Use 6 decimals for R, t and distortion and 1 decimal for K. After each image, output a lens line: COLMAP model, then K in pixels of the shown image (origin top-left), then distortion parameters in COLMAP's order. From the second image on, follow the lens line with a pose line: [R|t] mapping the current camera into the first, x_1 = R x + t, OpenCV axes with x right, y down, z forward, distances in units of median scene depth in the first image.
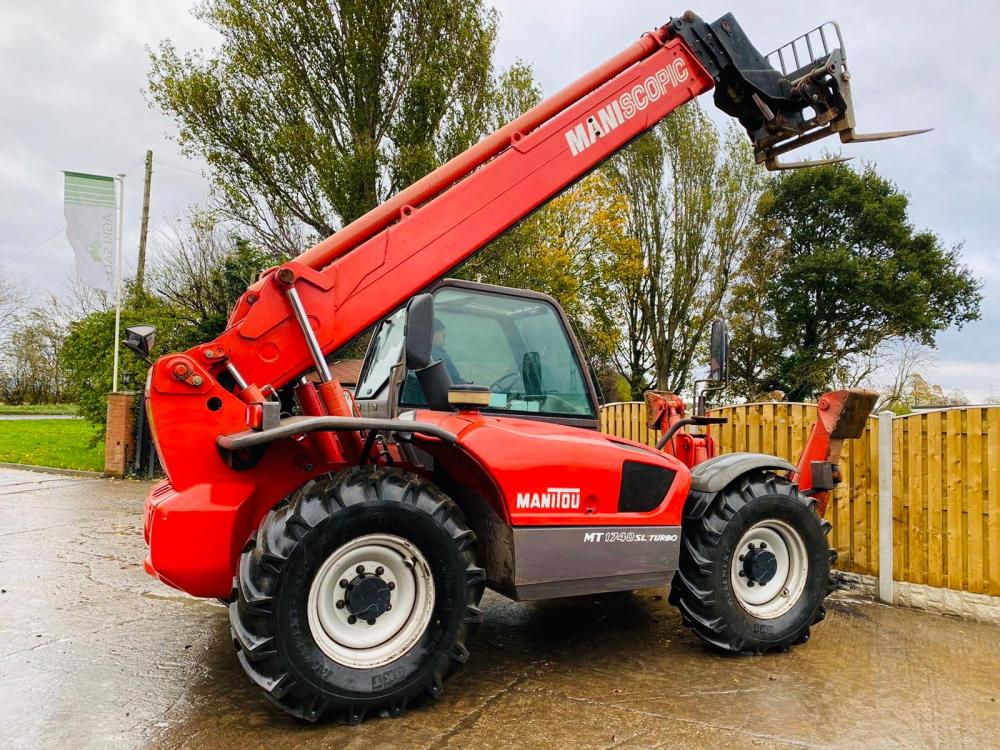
lens RADIAL K [[748.7, 0, 498.9], [0, 748.7, 359.3], [0, 0, 1]] dist [0.022267, -0.032066]
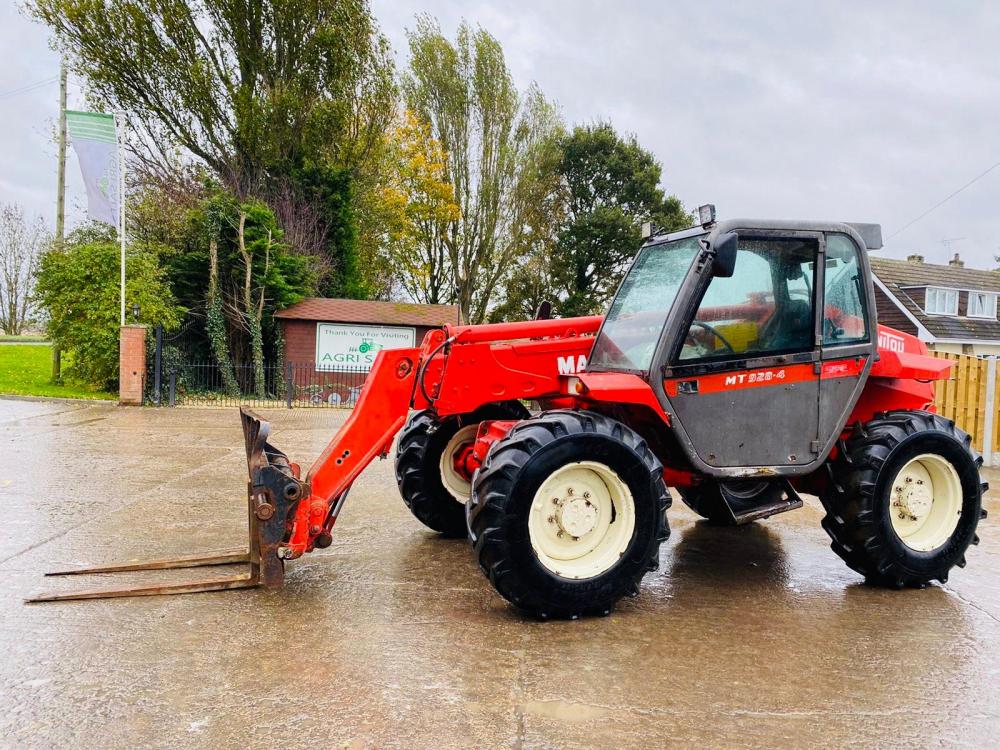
lens RADIAL K [[748.7, 0, 498.5], [0, 748.7, 362.6], [0, 0, 1]] dist [0.022267, -0.032066]
pose [[0.932604, -0.004794, 0.360869, -0.413957], [-0.031365, 0.995052, 0.094274, -0.020603], [-0.359536, -0.099239, 0.927839, -0.179633]]
